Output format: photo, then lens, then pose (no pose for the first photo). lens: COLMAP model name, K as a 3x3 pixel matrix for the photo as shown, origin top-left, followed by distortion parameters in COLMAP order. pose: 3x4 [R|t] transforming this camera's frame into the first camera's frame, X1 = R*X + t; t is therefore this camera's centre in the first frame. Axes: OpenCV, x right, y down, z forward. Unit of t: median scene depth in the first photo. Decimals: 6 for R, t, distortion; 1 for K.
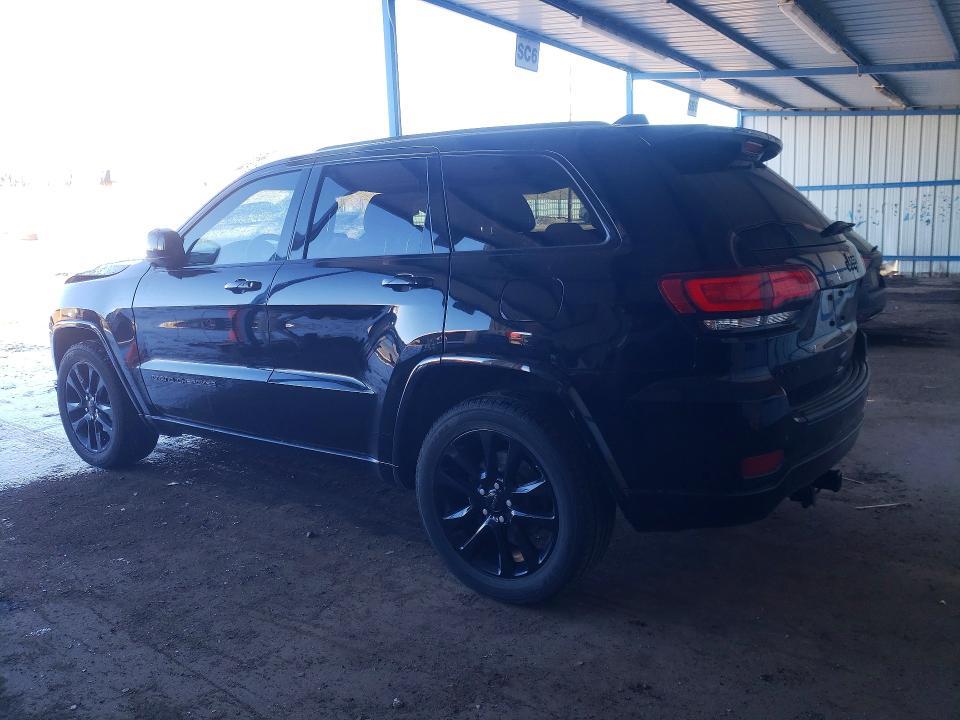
lens RADIAL K [[773.4, 0, 480.0], [0, 773.4, 360.0], [0, 0, 1]] dist [0.025817, 0.003664]
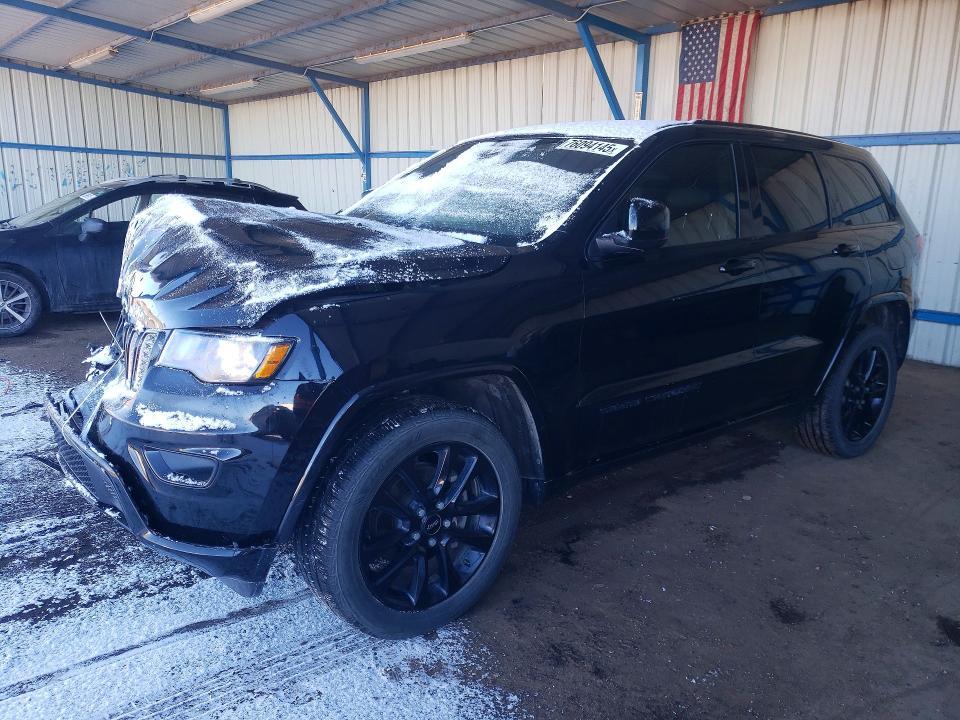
lens RADIAL K [[773.4, 0, 480.0], [0, 773.4, 360.0], [0, 0, 1]] dist [0.025817, 0.003664]
pose [[0.218520, -0.177323, 0.959586, -0.330809], [0.132914, 0.979596, 0.150753, -0.042306], [-0.966738, 0.094599, 0.237630, 0.282104]]
